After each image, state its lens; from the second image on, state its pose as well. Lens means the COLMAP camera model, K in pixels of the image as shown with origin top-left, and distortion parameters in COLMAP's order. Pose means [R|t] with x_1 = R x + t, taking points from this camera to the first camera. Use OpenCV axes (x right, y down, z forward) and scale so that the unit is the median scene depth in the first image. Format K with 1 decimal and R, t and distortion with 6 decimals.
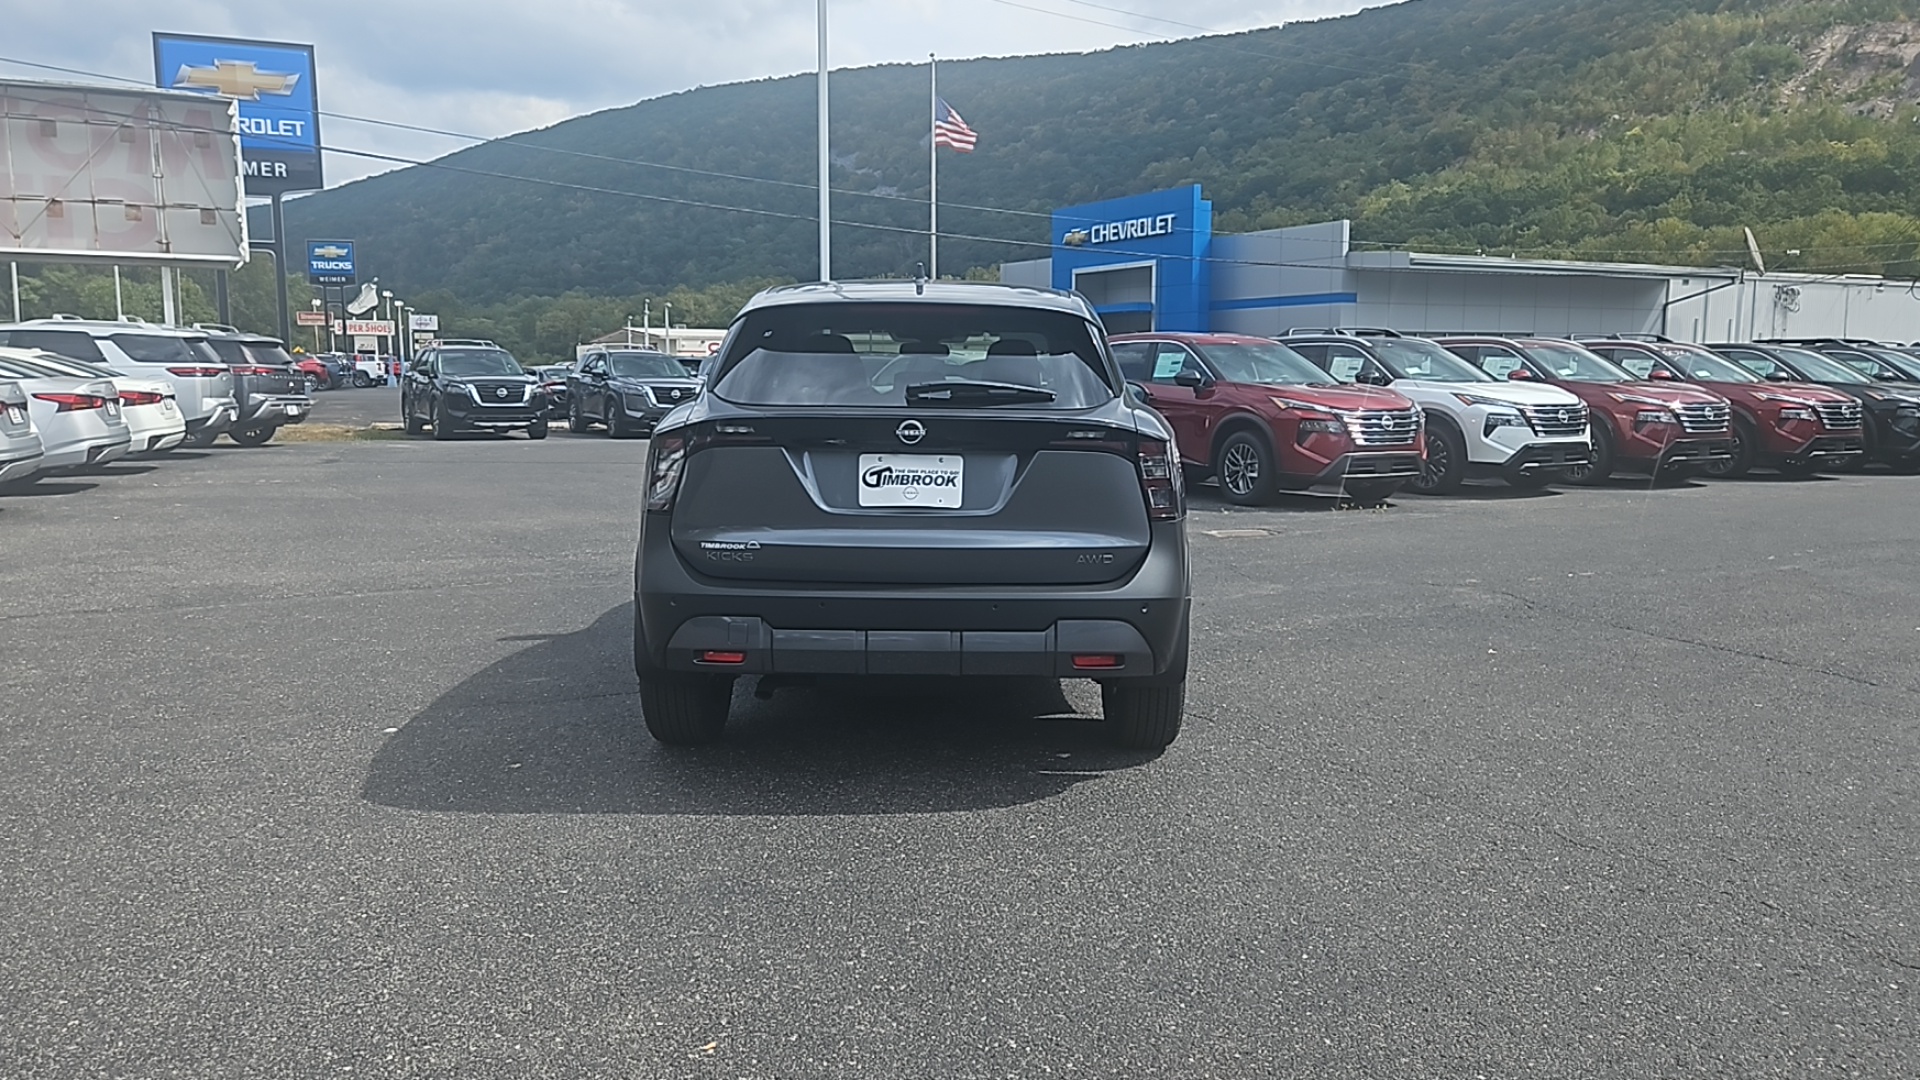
lens RADIAL K [[1387.3, 0, 954.0], [0, 1387.3, 557.2], [0, 0, 1]] dist [0.052267, -0.056510]
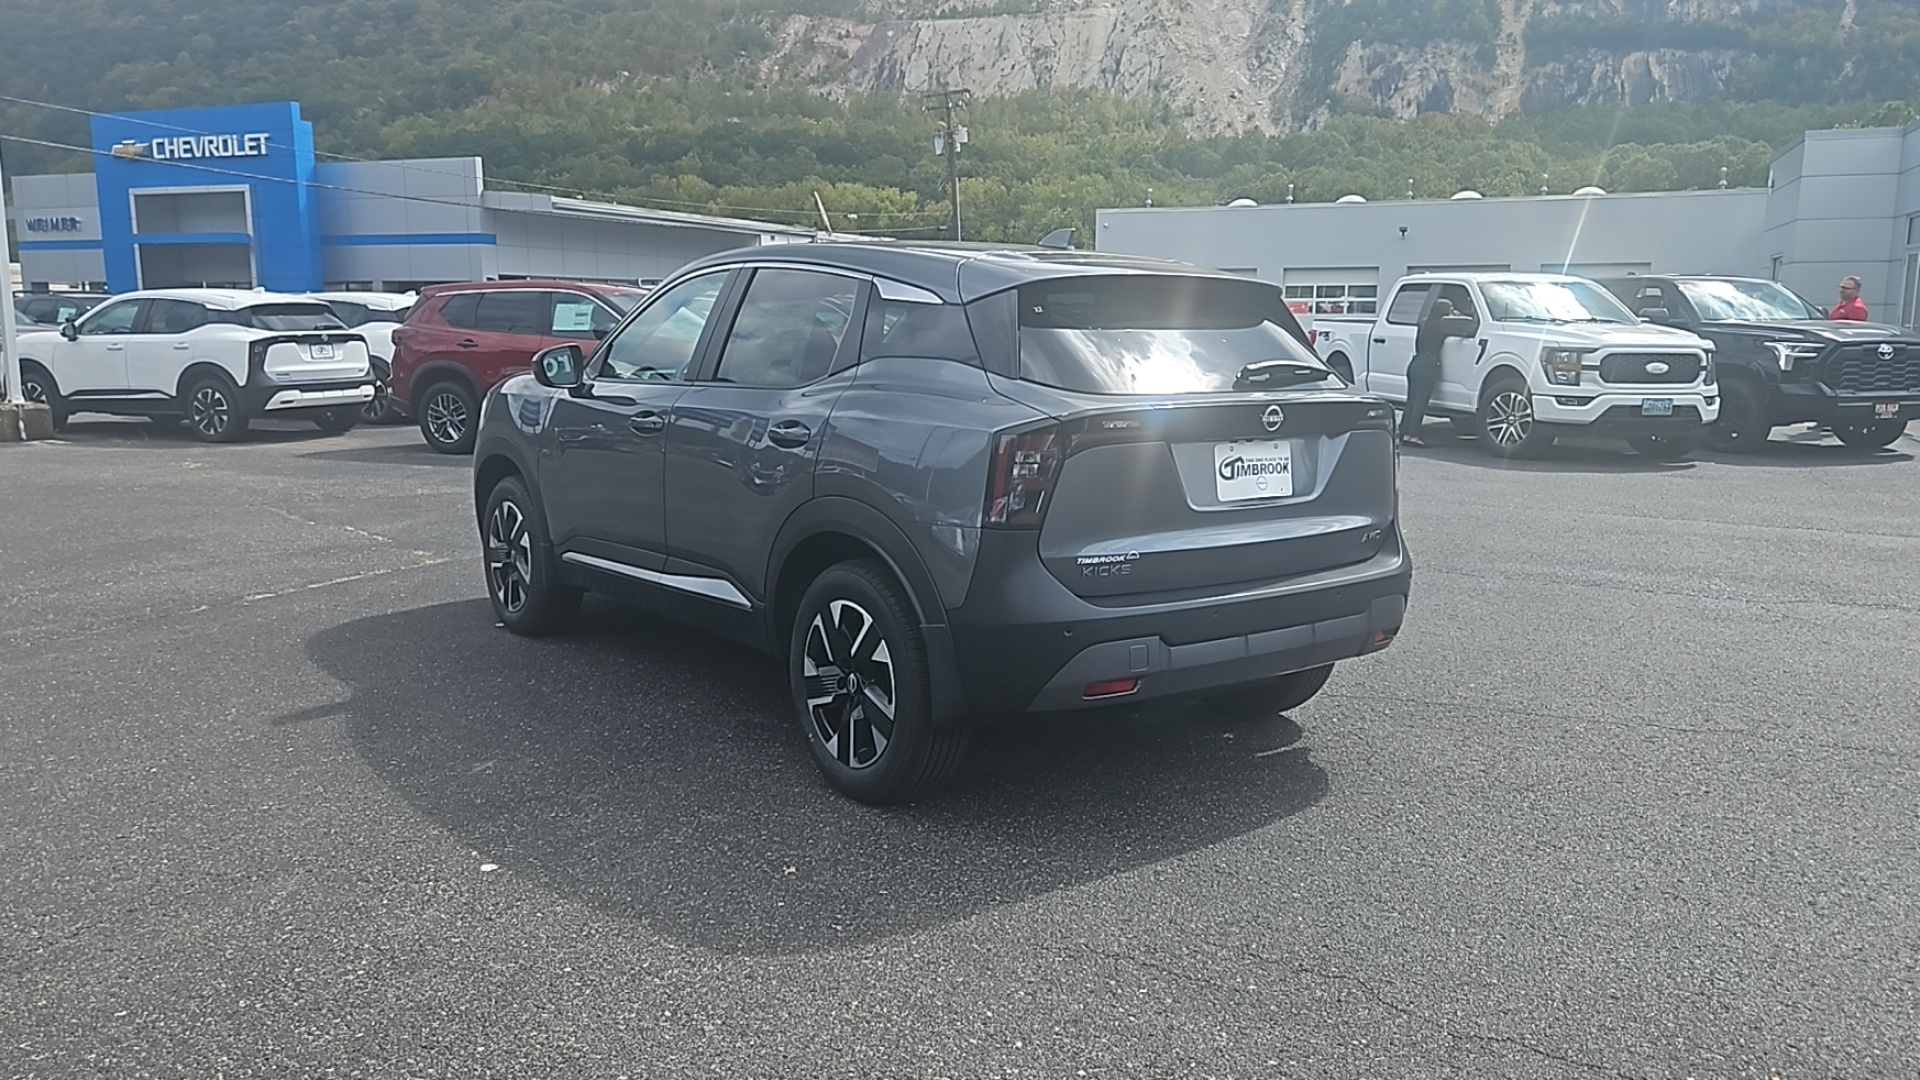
lens RADIAL K [[1387.3, 0, 975.5], [0, 1387.3, 555.4], [0, 0, 1]] dist [0.052267, -0.056510]
pose [[0.785692, -0.100657, 0.610374, -0.063731], [0.076754, 0.994911, 0.065271, -0.006203], [-0.613838, -0.004434, 0.789420, 0.031761]]
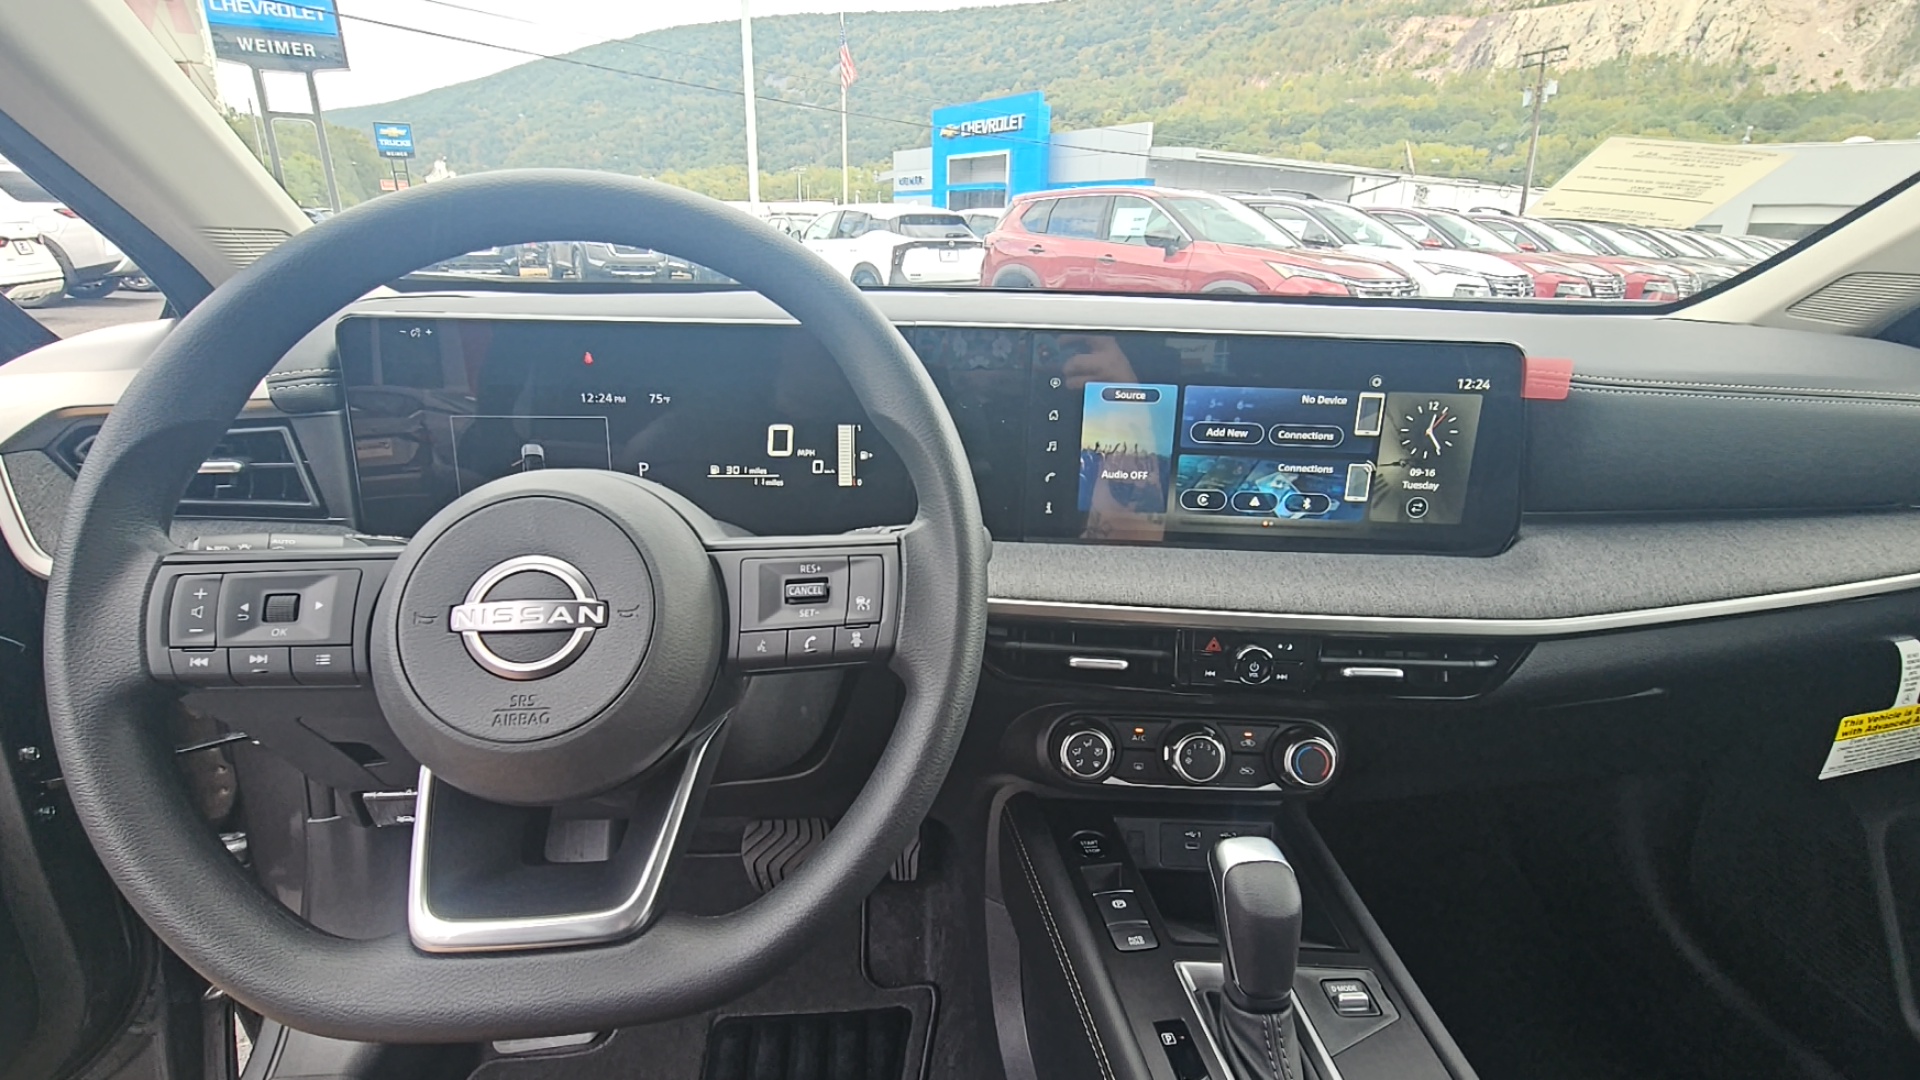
lens RADIAL K [[849.0, 0, 952.5], [0, 849.0, 543.8], [0, 0, 1]] dist [-0.001709, -0.002167]
pose [[0.994189, -0.018290, 0.106087, -0.007114], [-0.004846, 0.976858, 0.213835, -0.014910], [-0.107543, -0.213106, 0.971092, 0.126873]]
